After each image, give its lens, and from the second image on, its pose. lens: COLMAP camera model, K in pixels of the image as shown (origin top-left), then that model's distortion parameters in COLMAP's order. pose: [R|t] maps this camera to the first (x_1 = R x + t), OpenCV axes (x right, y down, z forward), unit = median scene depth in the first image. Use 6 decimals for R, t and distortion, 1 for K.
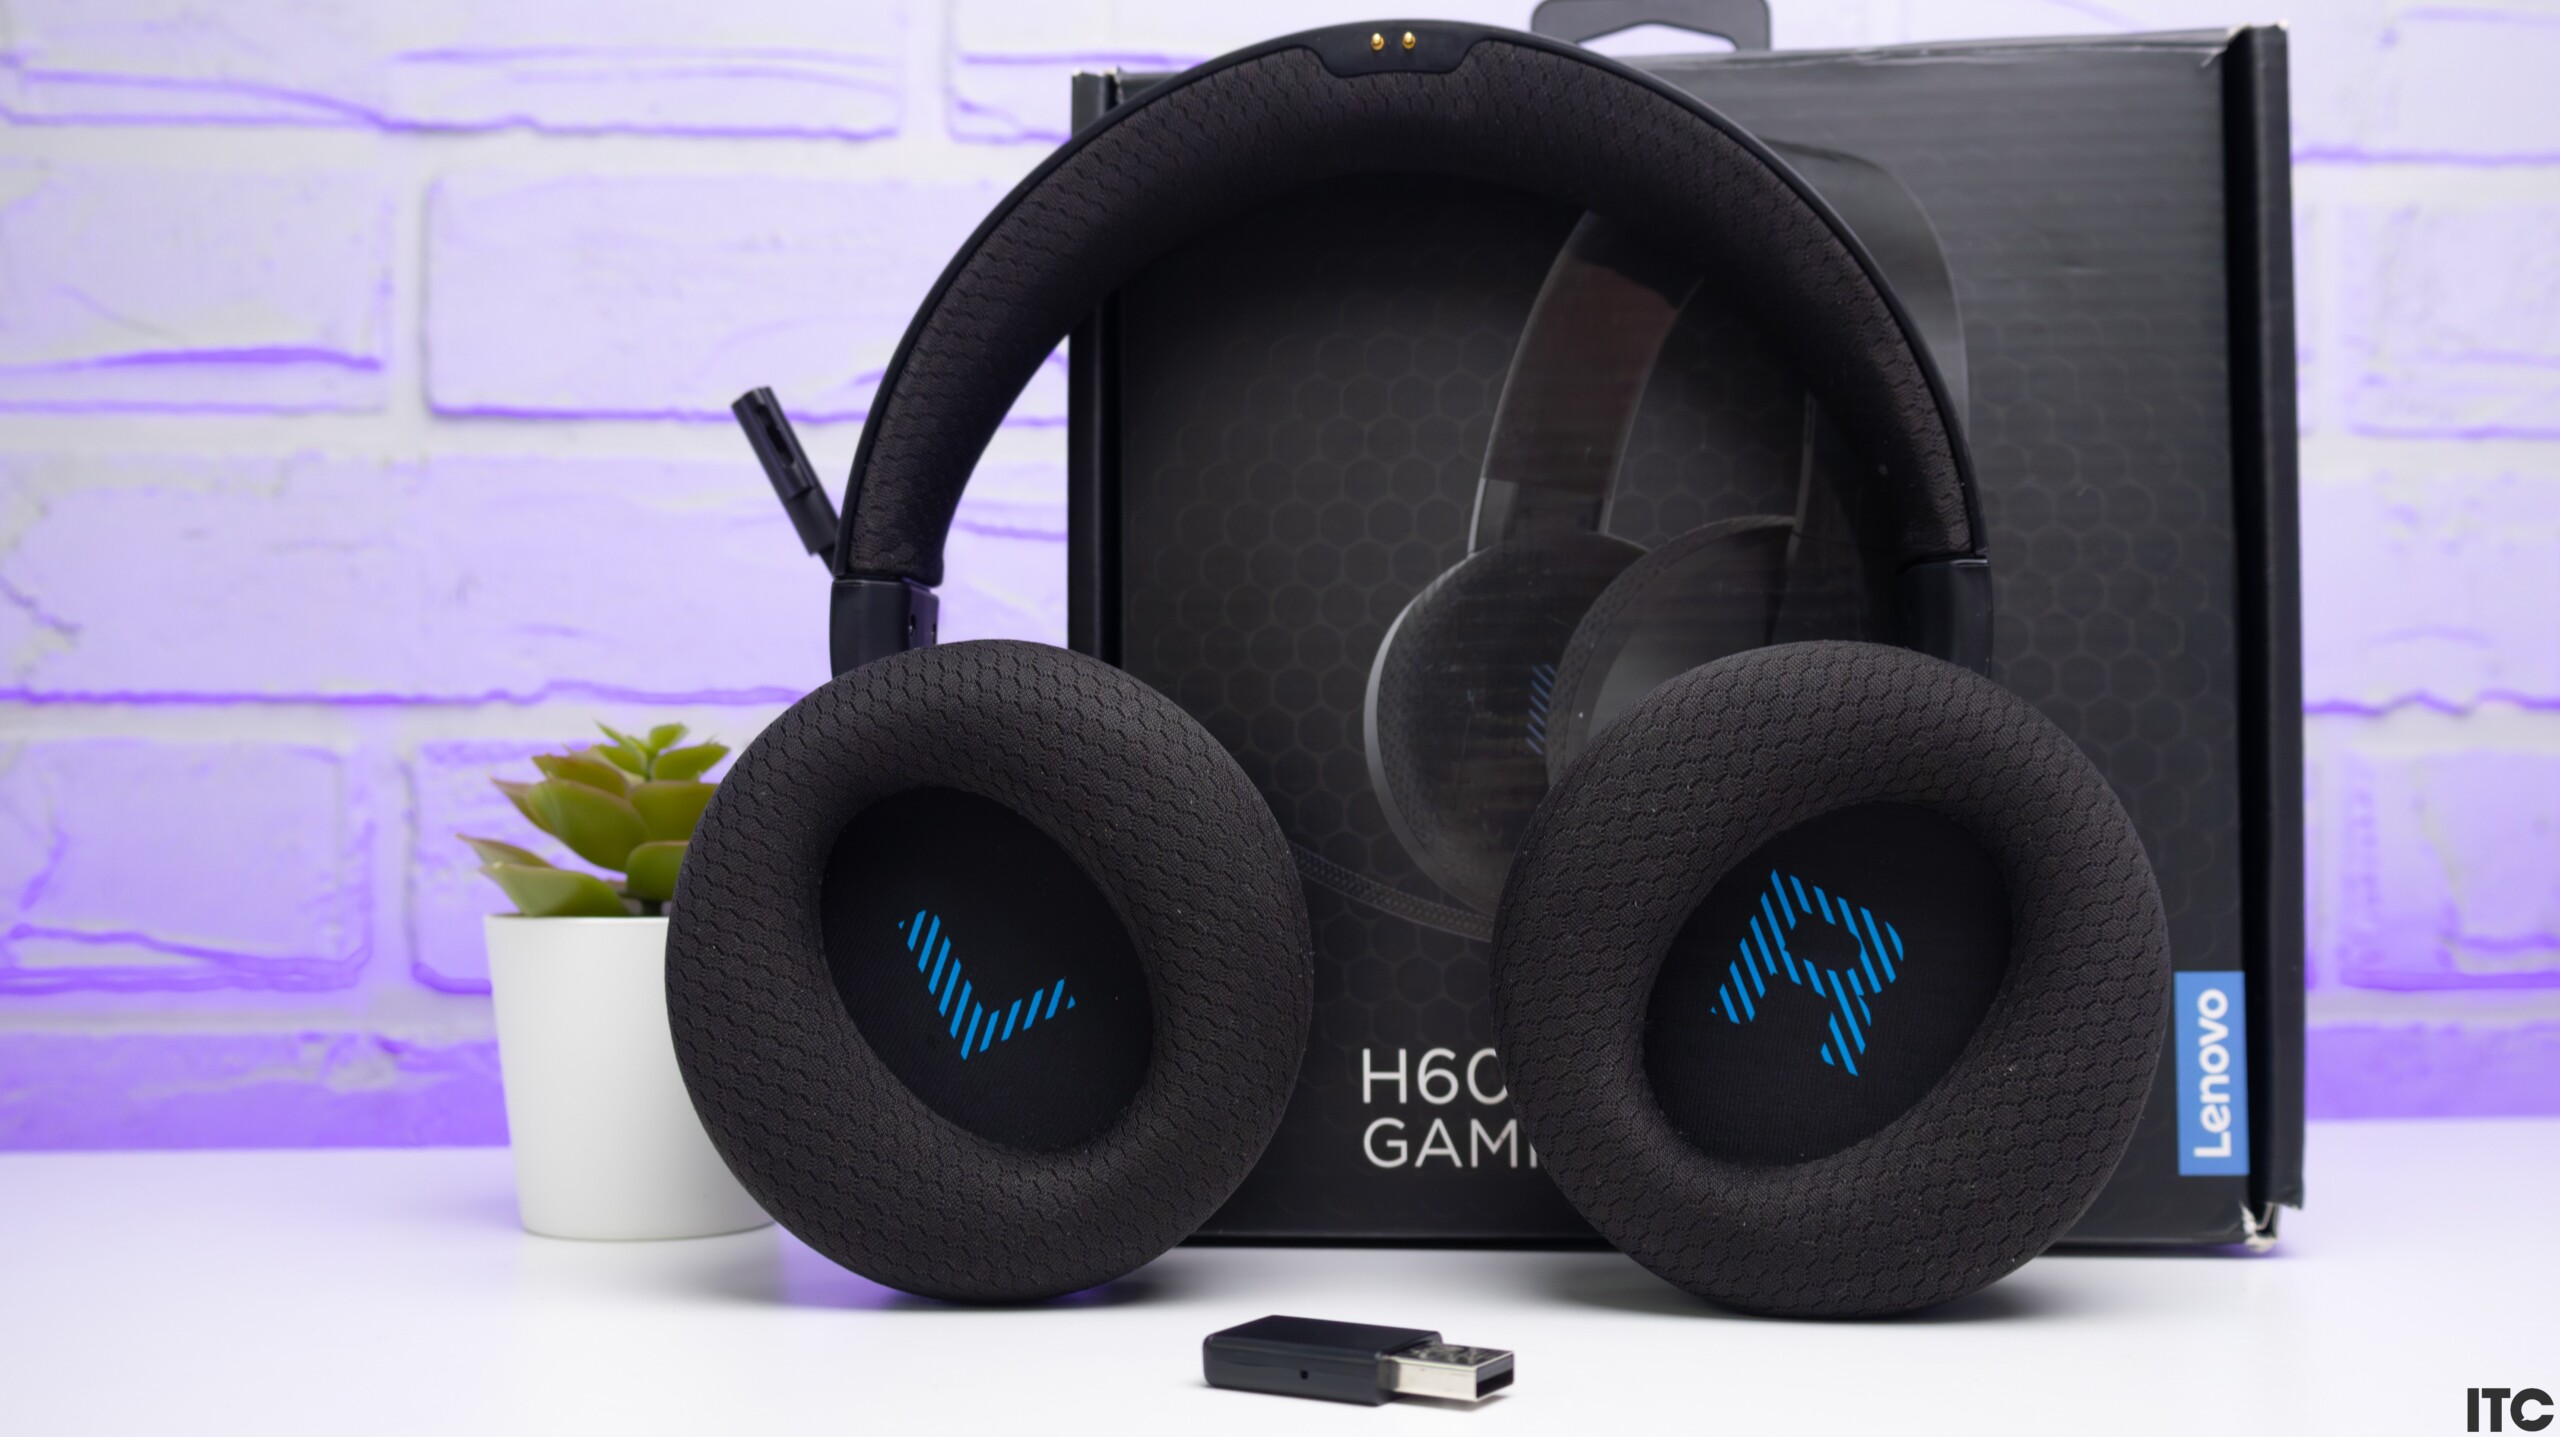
lens RADIAL K [[2821.0, 0, 1280.0], [0, 2821.0, 718.5], [0, 0, 1]] dist [0.025336, -0.003544]
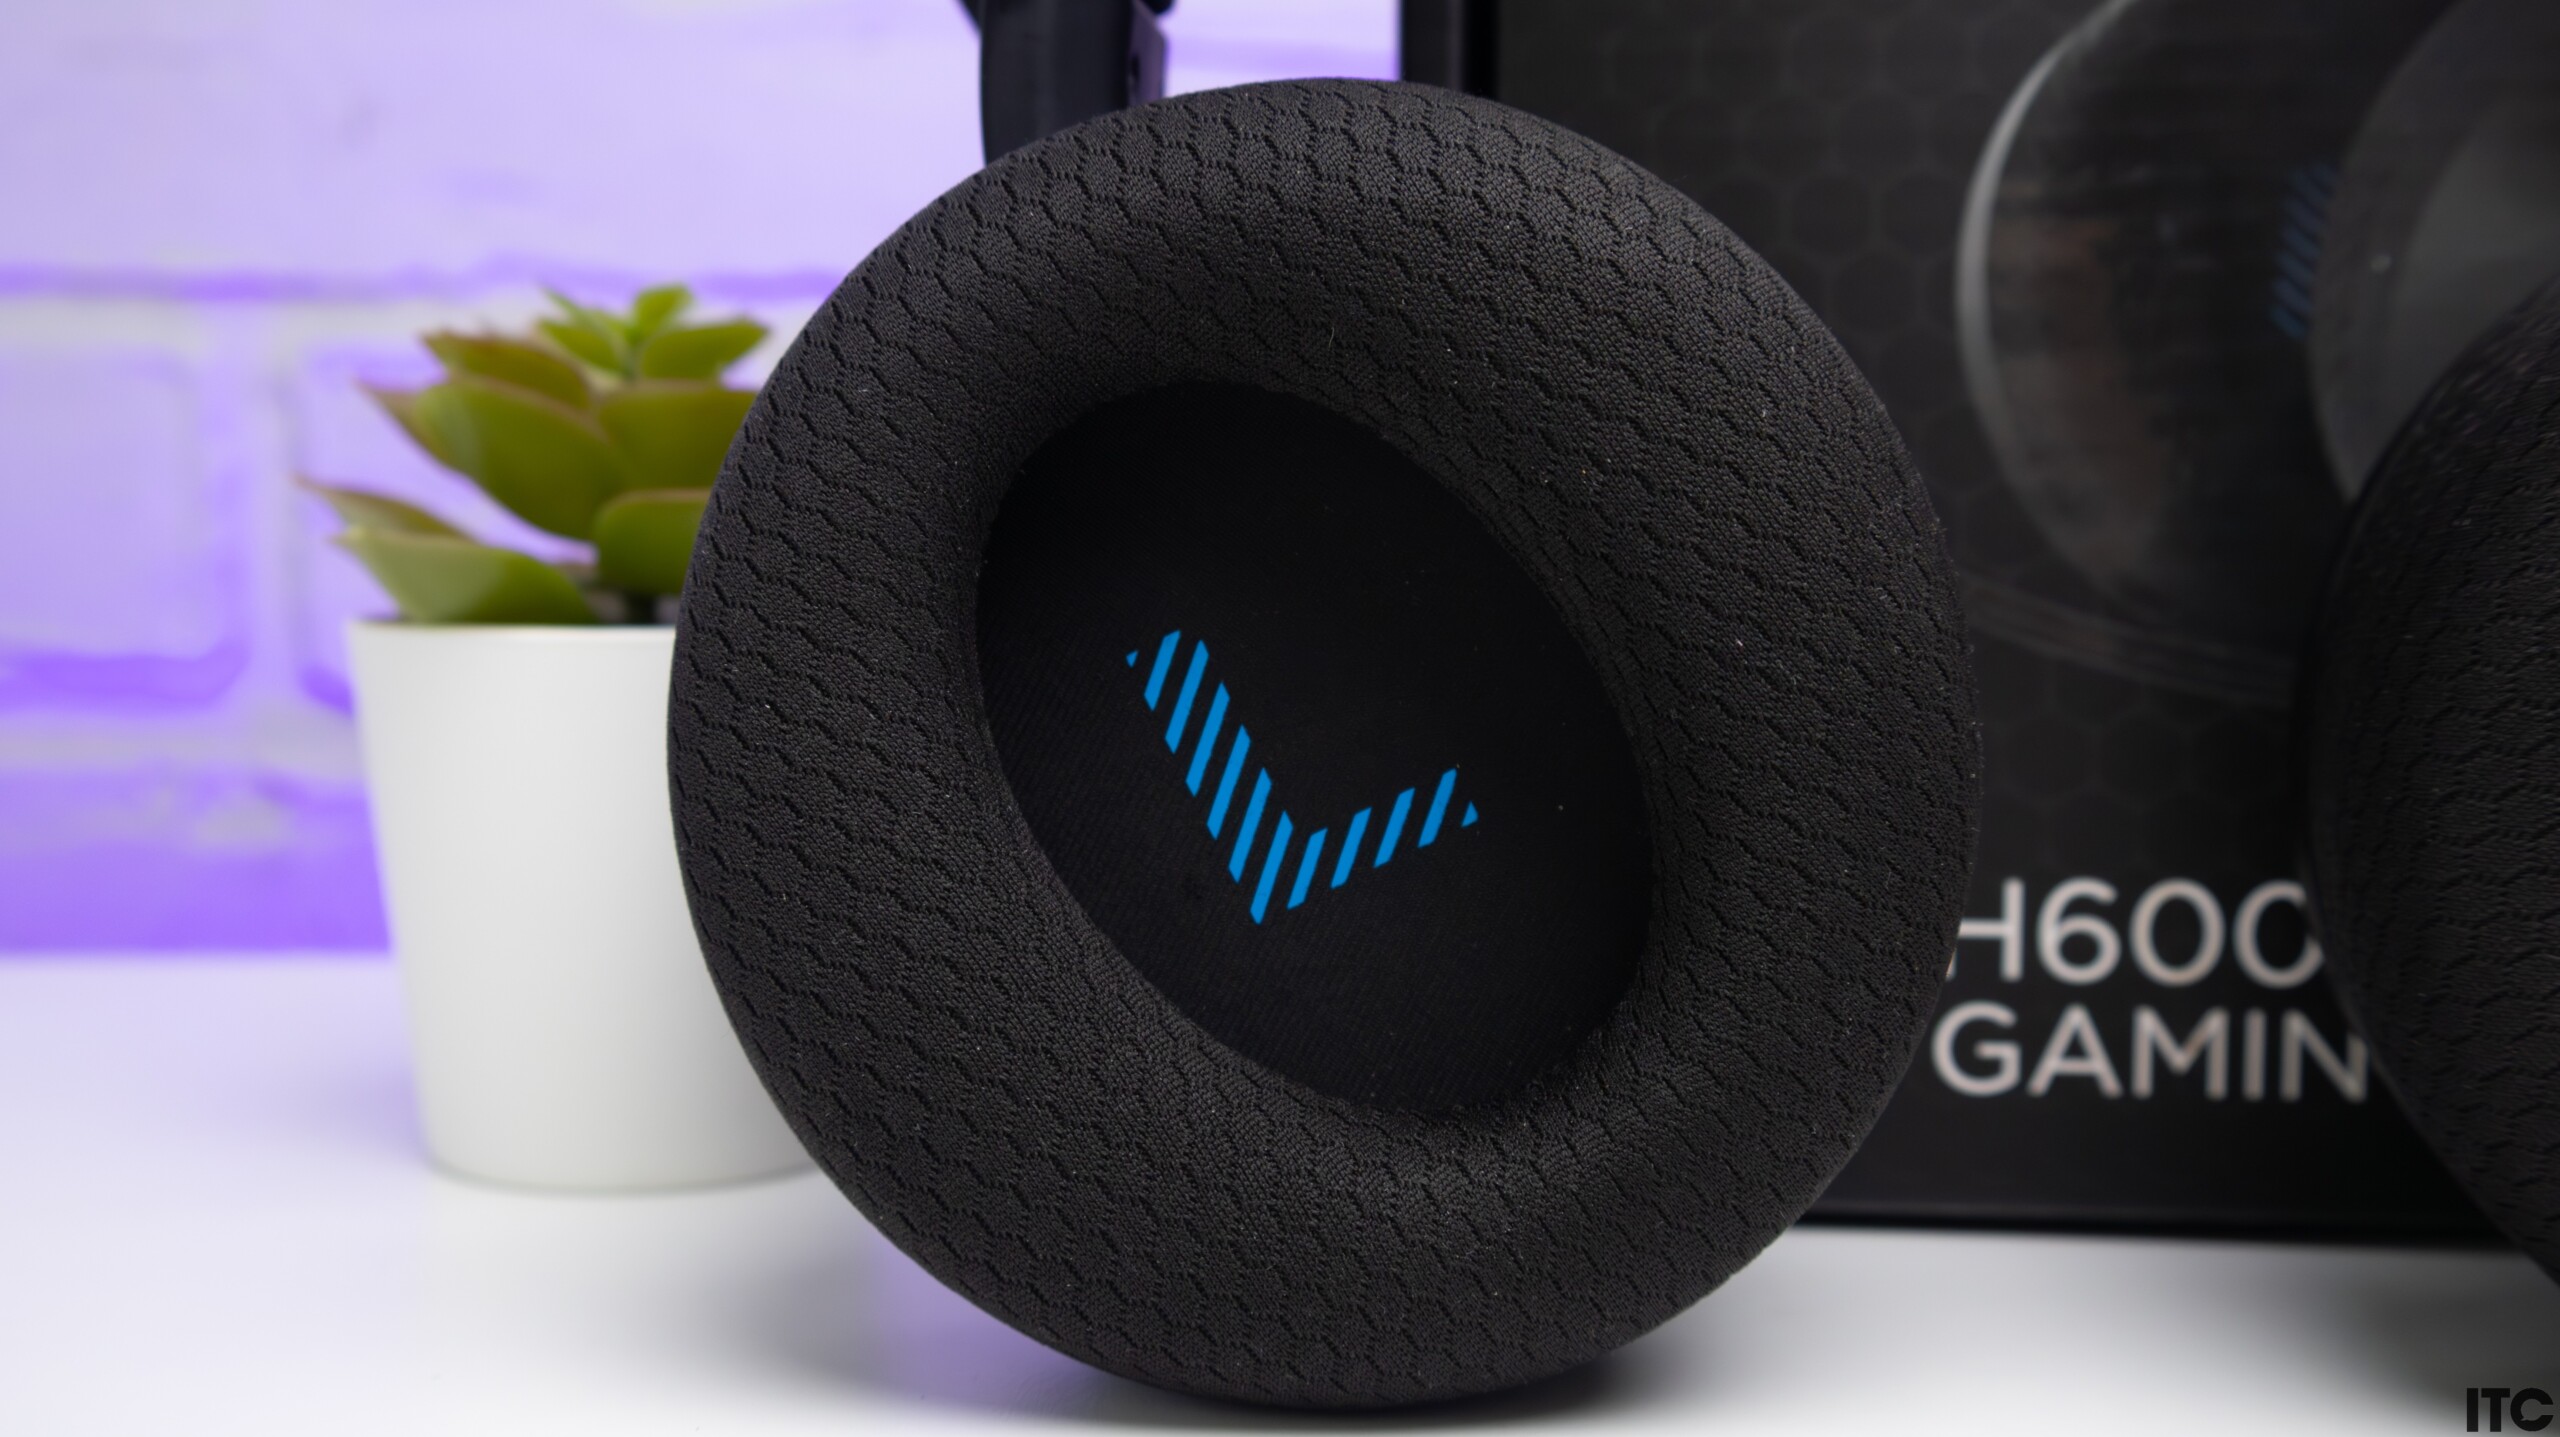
lens RADIAL K [[2964.8, 0, 1280.0], [0, 2964.8, 718.5], [0, 0, 1]] dist [0.031521, -0.015073]
pose [[0.999939, 0.007319, -0.008270, -0.103131], [-0.006321, 0.993367, 0.114816, 0.022588], [0.009056, -0.114756, 0.993352, 0.471049]]
